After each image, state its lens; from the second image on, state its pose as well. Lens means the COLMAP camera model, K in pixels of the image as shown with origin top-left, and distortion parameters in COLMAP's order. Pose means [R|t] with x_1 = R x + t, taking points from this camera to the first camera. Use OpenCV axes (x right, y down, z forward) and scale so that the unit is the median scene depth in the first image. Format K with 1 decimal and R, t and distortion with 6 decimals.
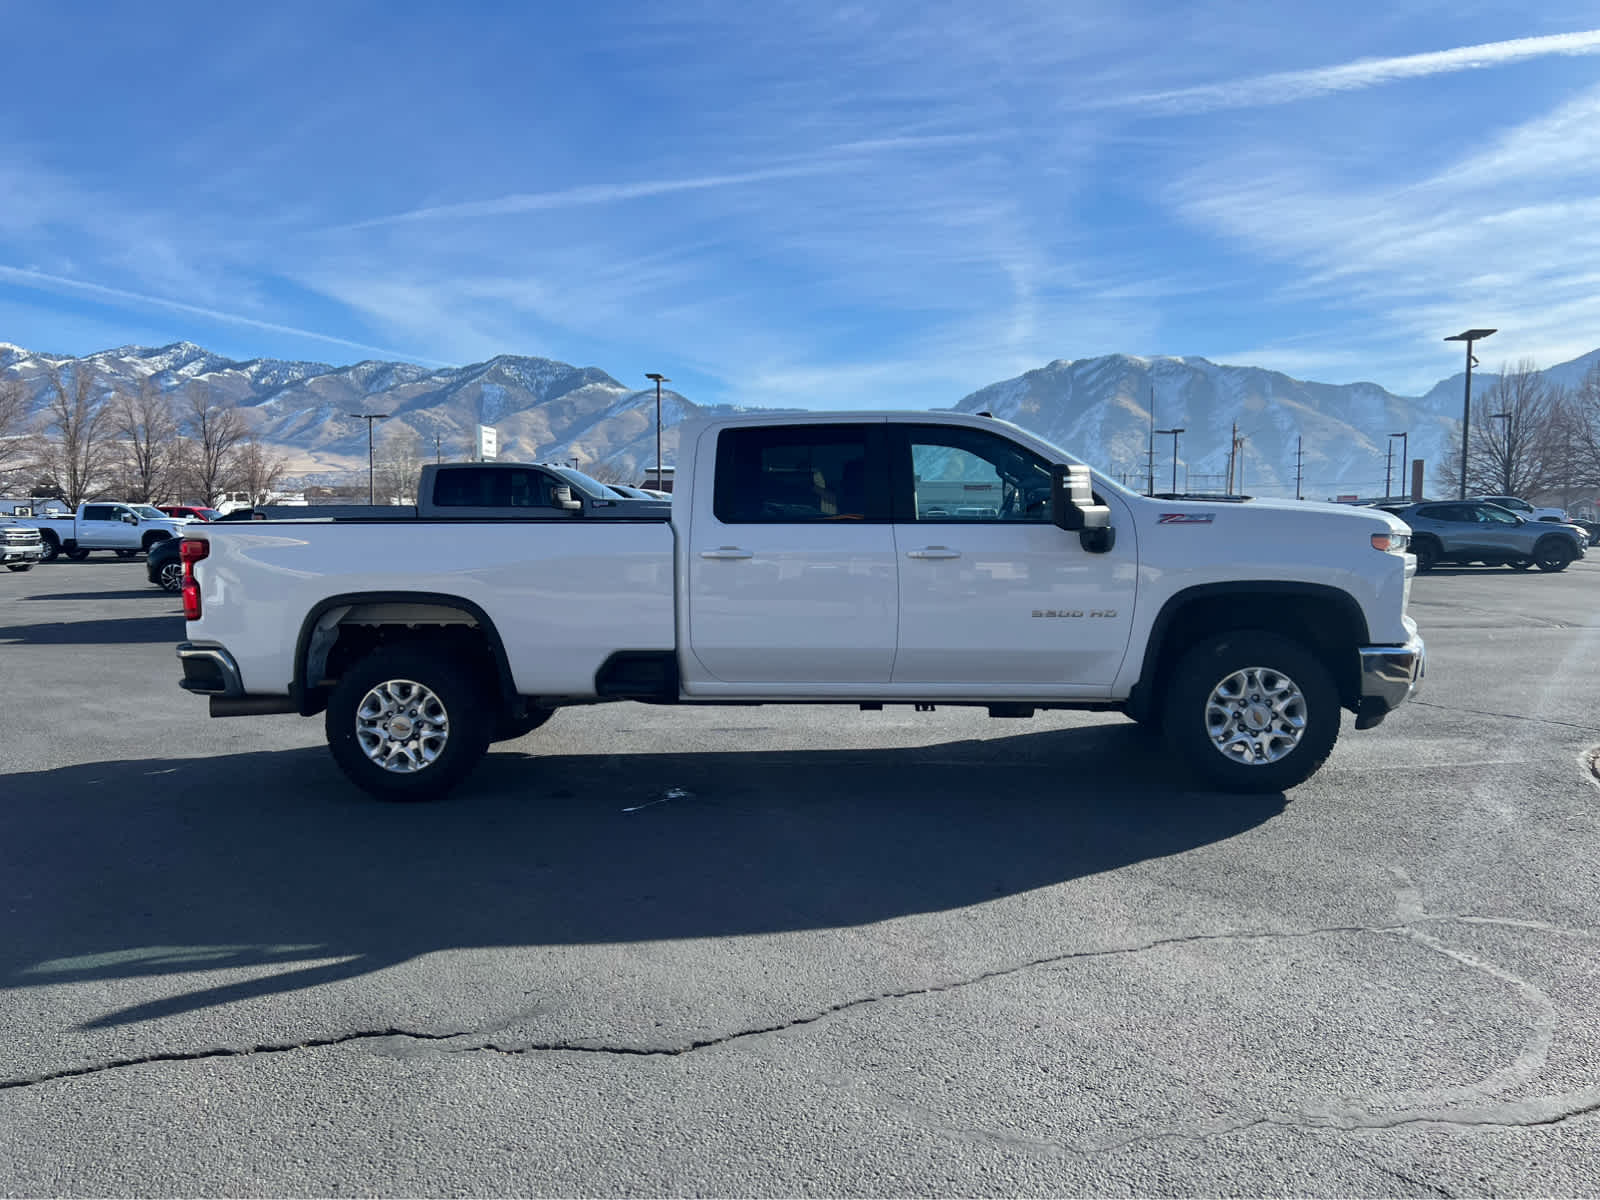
lens RADIAL K [[1195.2, 0, 795.8], [0, 1195.2, 604.9], [0, 0, 1]] dist [0.076604, -0.078713]
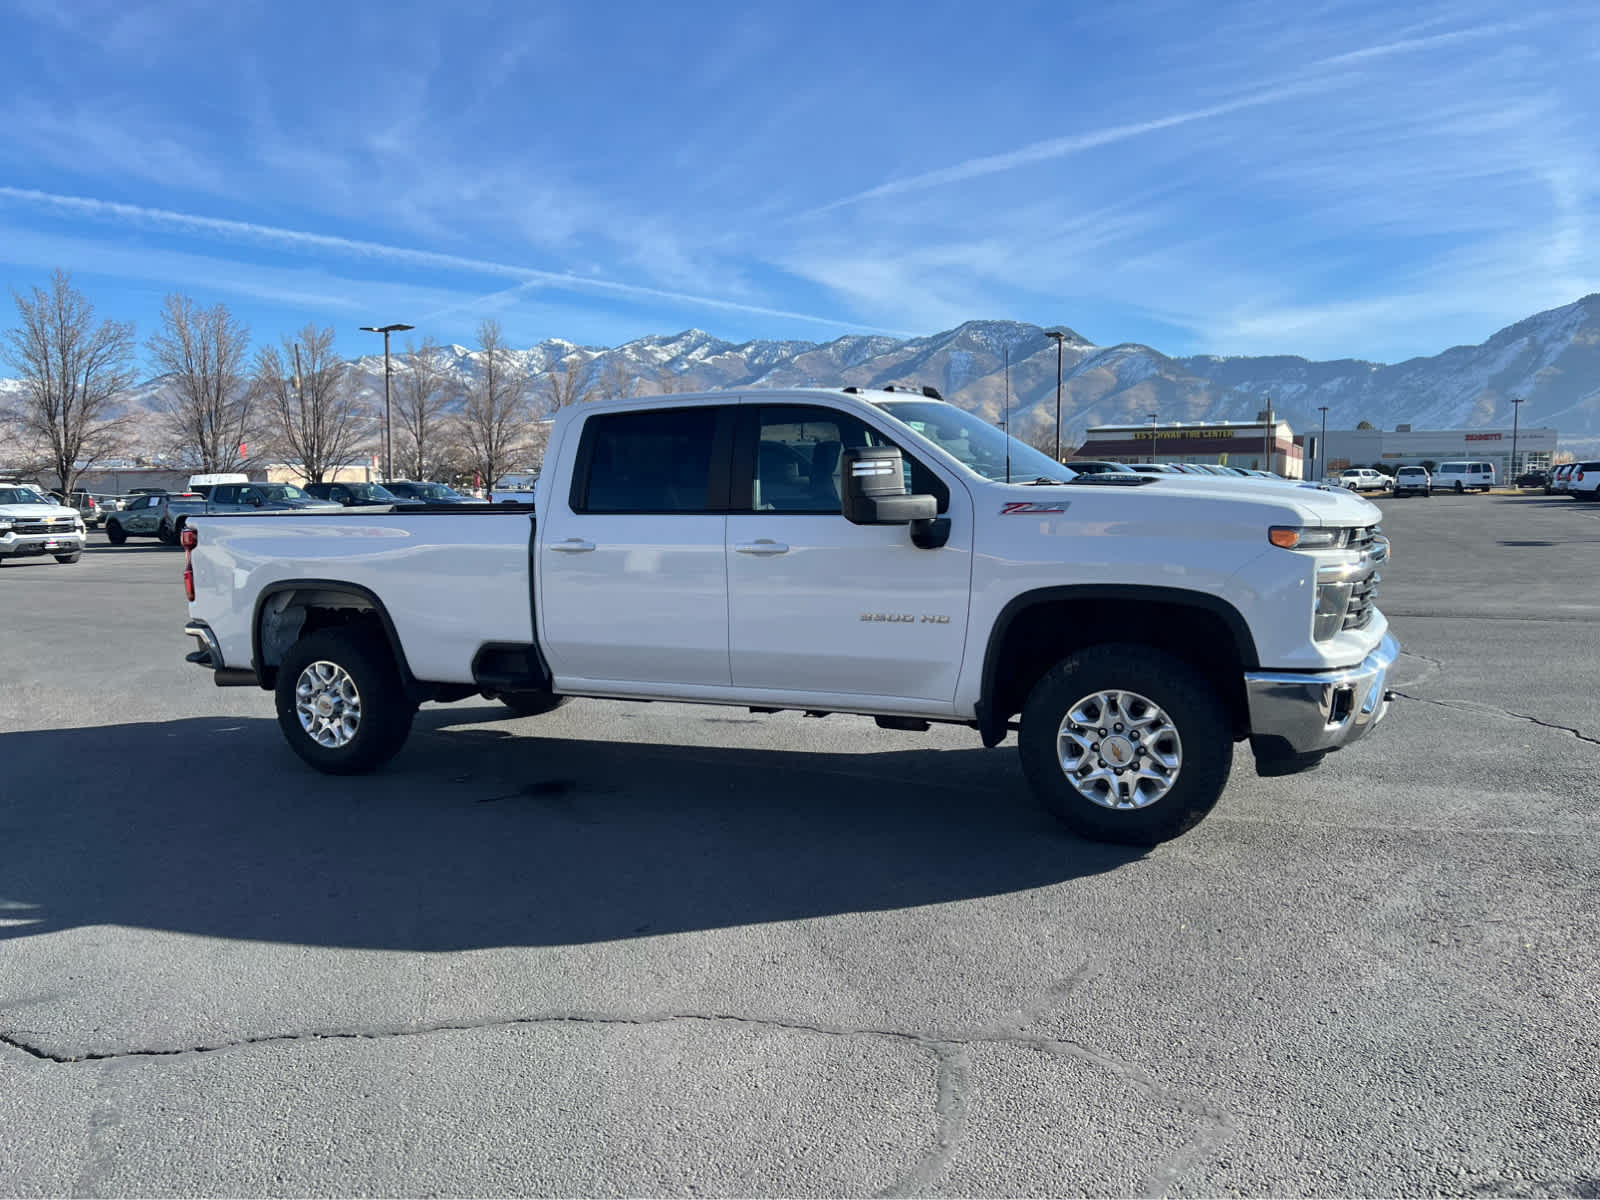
lens RADIAL K [[1195.2, 0, 795.8], [0, 1195.2, 604.9], [0, 0, 1]] dist [0.076604, -0.078713]
pose [[0.928663, 0.024106, -0.370141, 0.454898], [-0.012830, 0.999376, 0.032896, -0.028424], [0.370703, -0.025800, 0.928393, 0.158446]]
